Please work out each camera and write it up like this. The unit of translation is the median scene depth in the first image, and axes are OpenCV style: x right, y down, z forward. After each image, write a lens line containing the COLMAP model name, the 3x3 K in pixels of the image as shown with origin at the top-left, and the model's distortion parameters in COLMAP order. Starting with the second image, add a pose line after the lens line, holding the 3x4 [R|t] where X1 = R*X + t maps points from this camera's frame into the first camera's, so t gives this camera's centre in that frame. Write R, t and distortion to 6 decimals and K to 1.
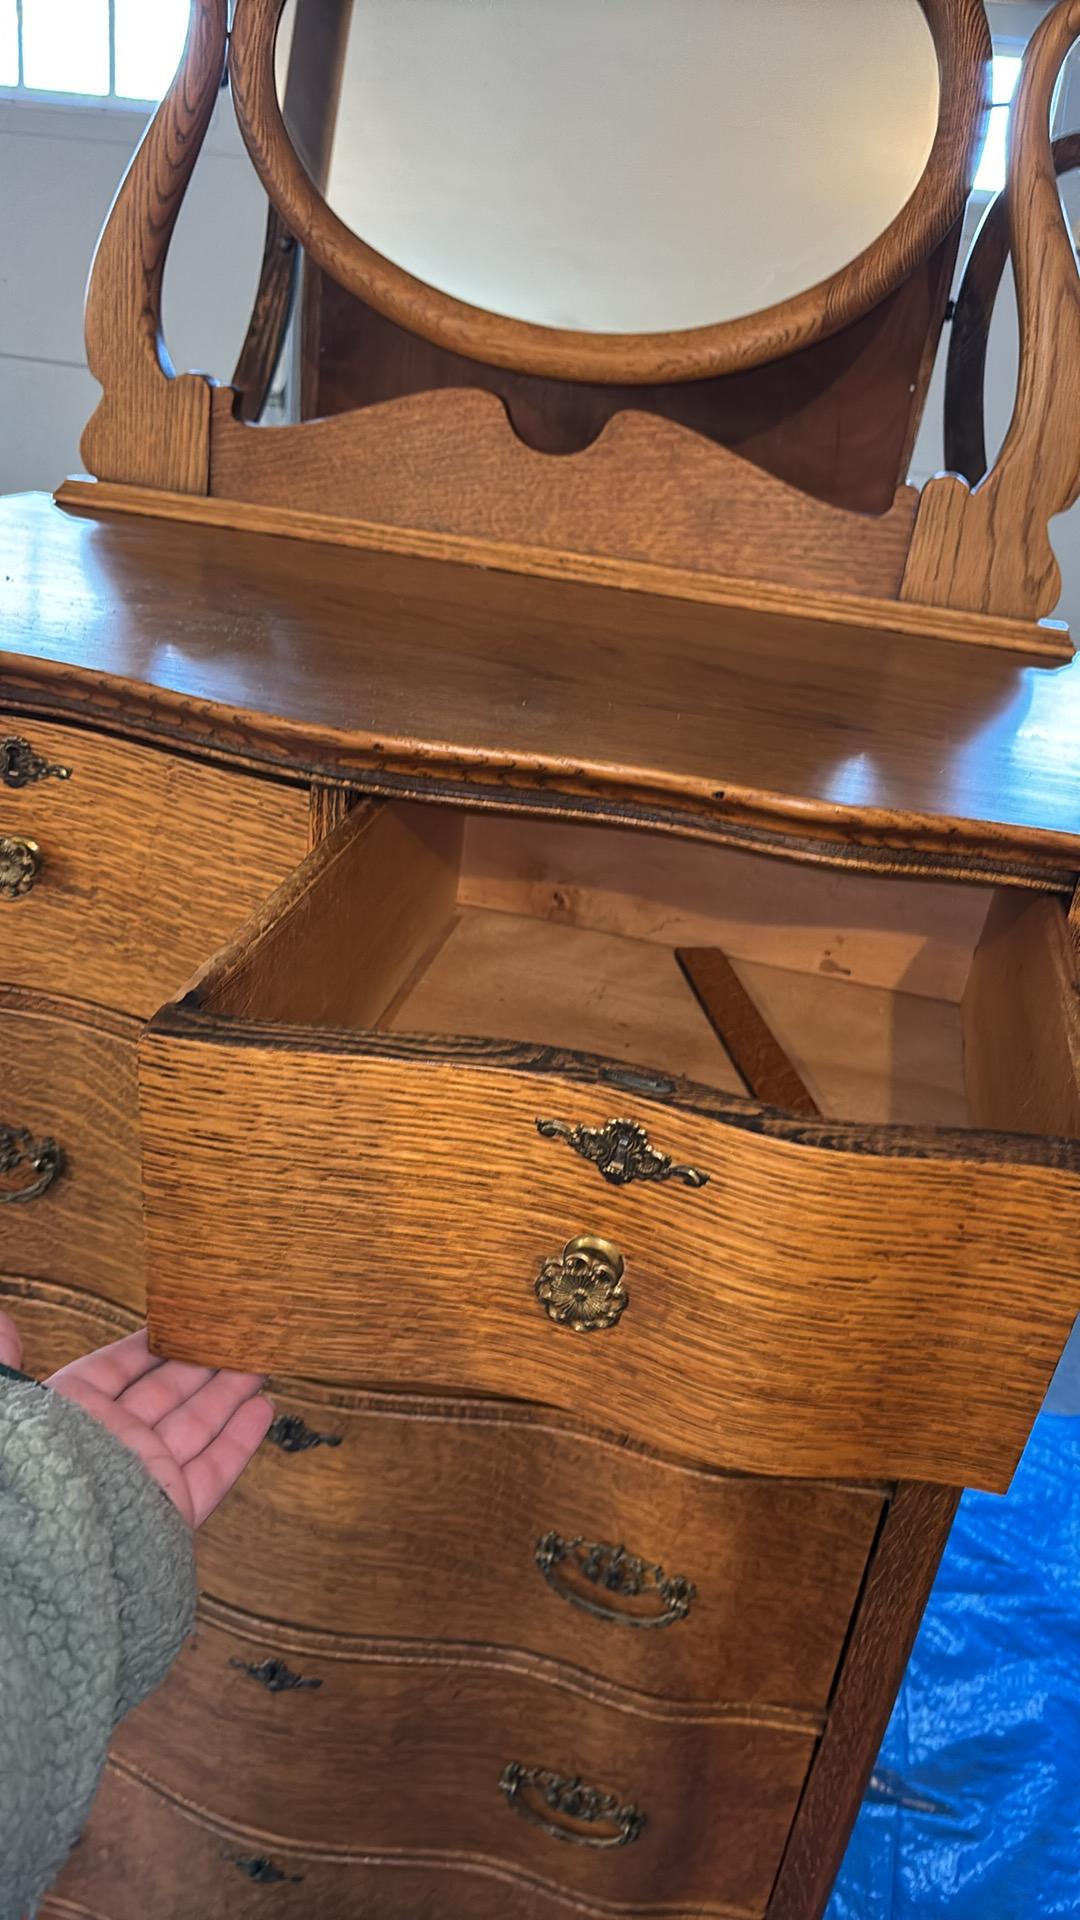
lens RADIAL K [[1390.0, 0, 540.0], [0, 1390.0, 960.0], [0, 0, 1]] dist [0.006663, 0.004175]
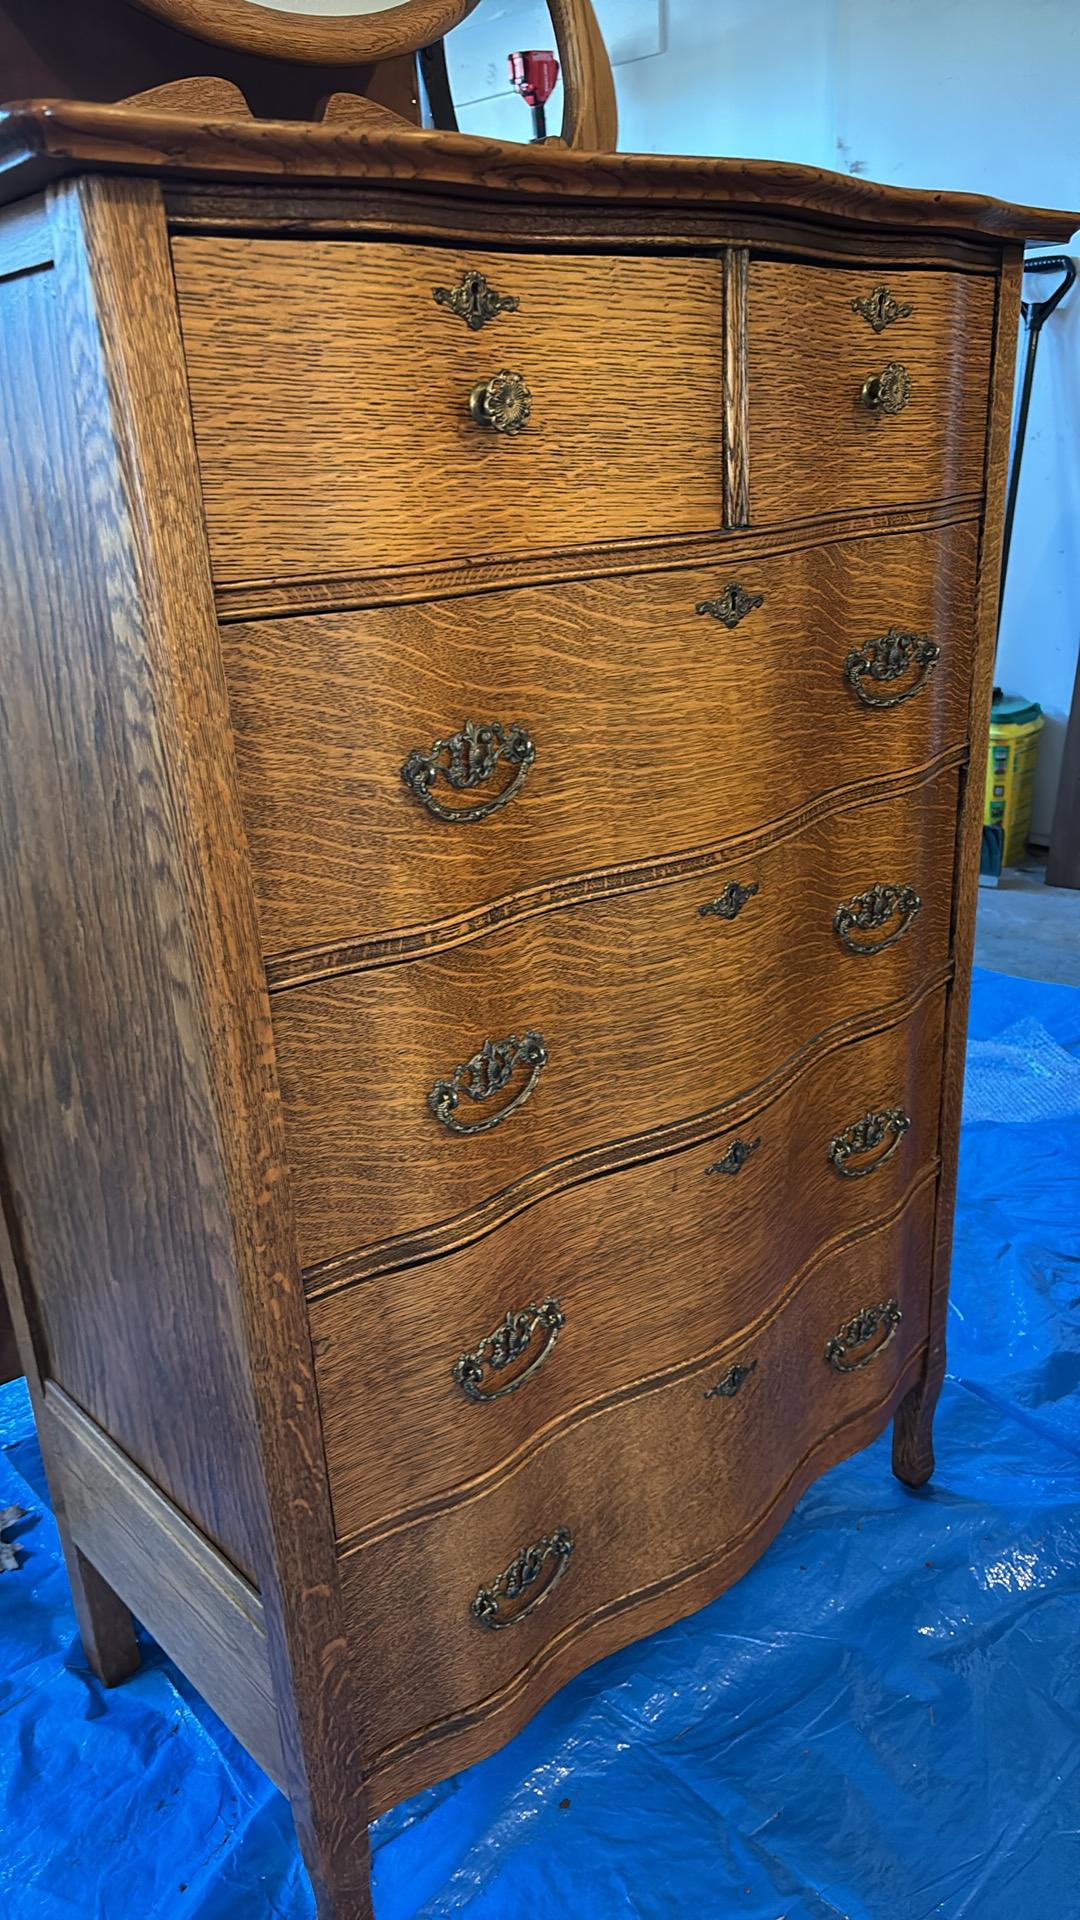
lens RADIAL K [[1399.3, 0, 540.0], [0, 1399.3, 960.0], [0, 0, 1]] dist [0.018567, -0.002137]
pose [[0.574232, -0.424394, 0.700105, -0.927300], [0.441389, 0.880708, 0.171842, 0.092931], [-0.689517, 0.210341, 0.693054, 0.256465]]
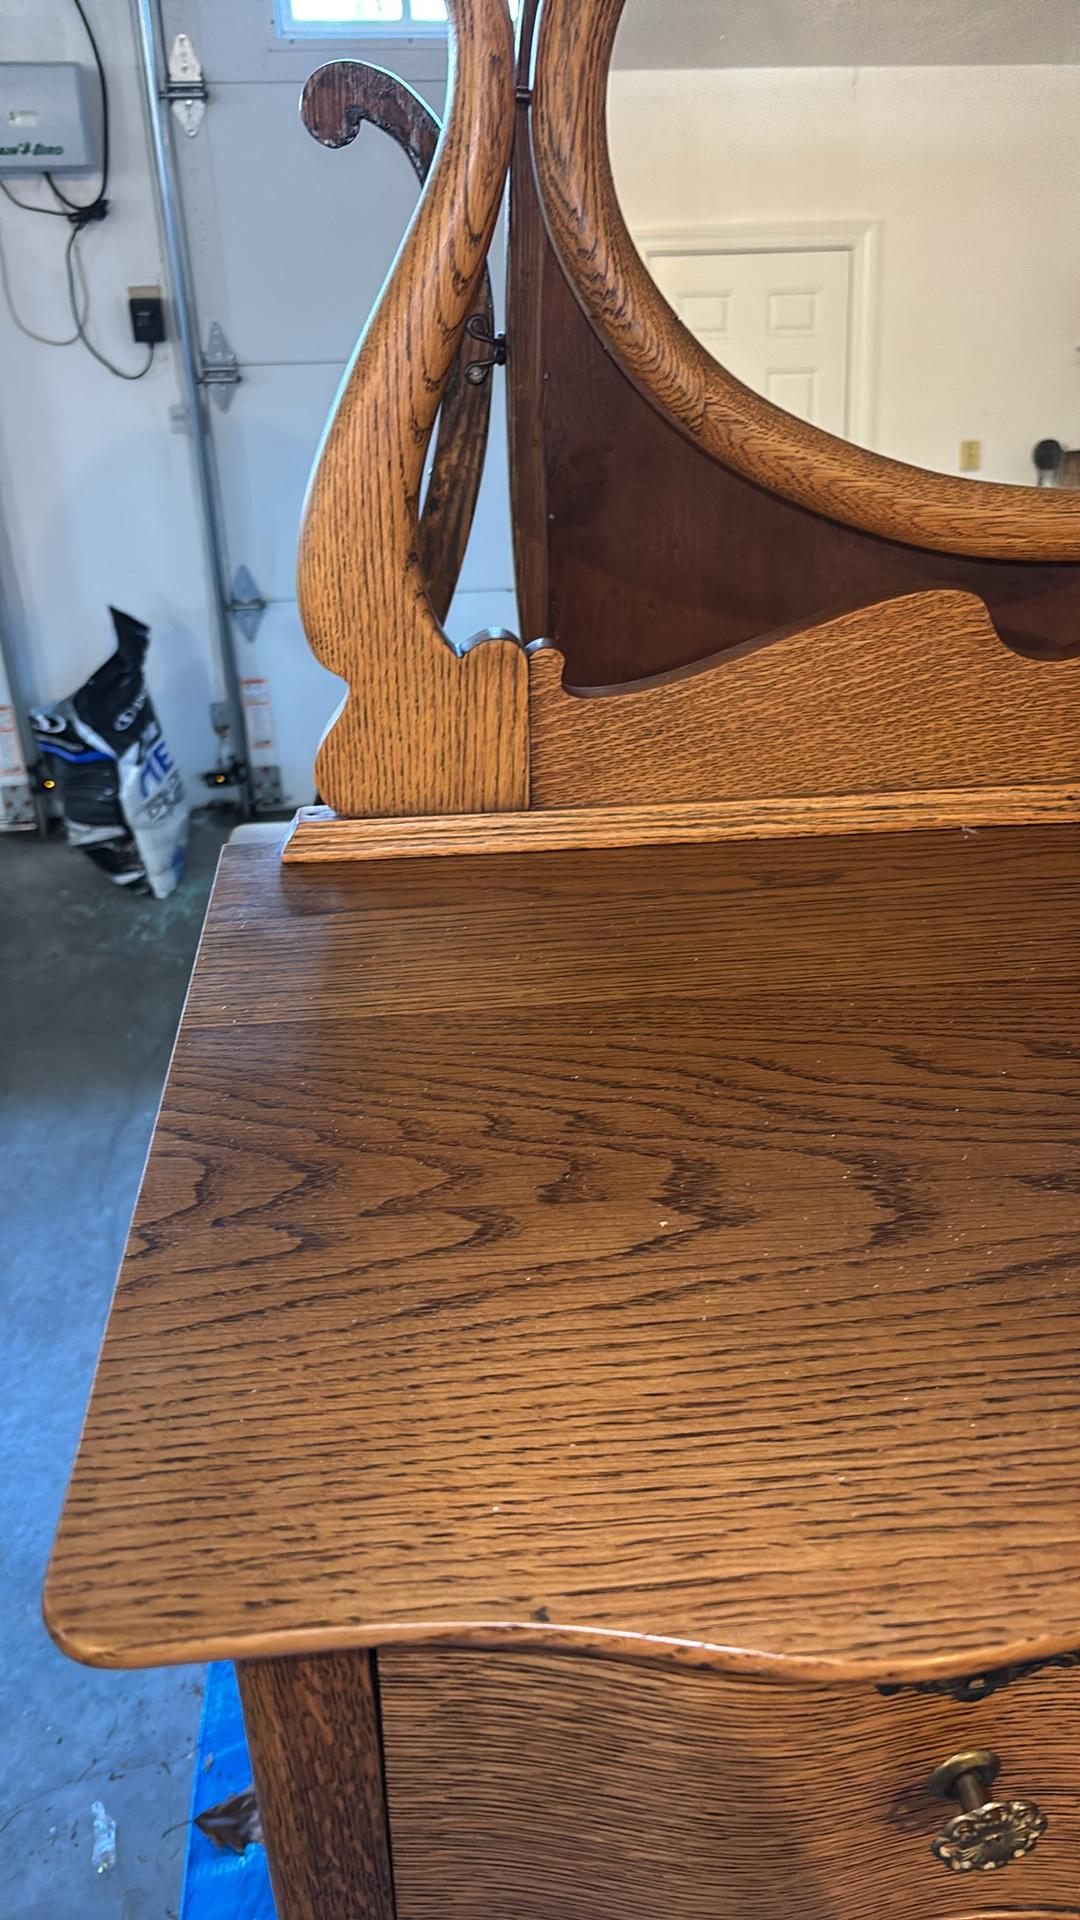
lens RADIAL K [[1399.3, 0, 540.0], [0, 1399.3, 960.0], [0, 0, 1]] dist [0.018567, -0.002137]
pose [[0.942829, -0.257983, 0.210993, -0.423311], [0.235219, 0.963595, 0.127111, -0.374674], [-0.236104, -0.070215, 0.969188, 0.383761]]
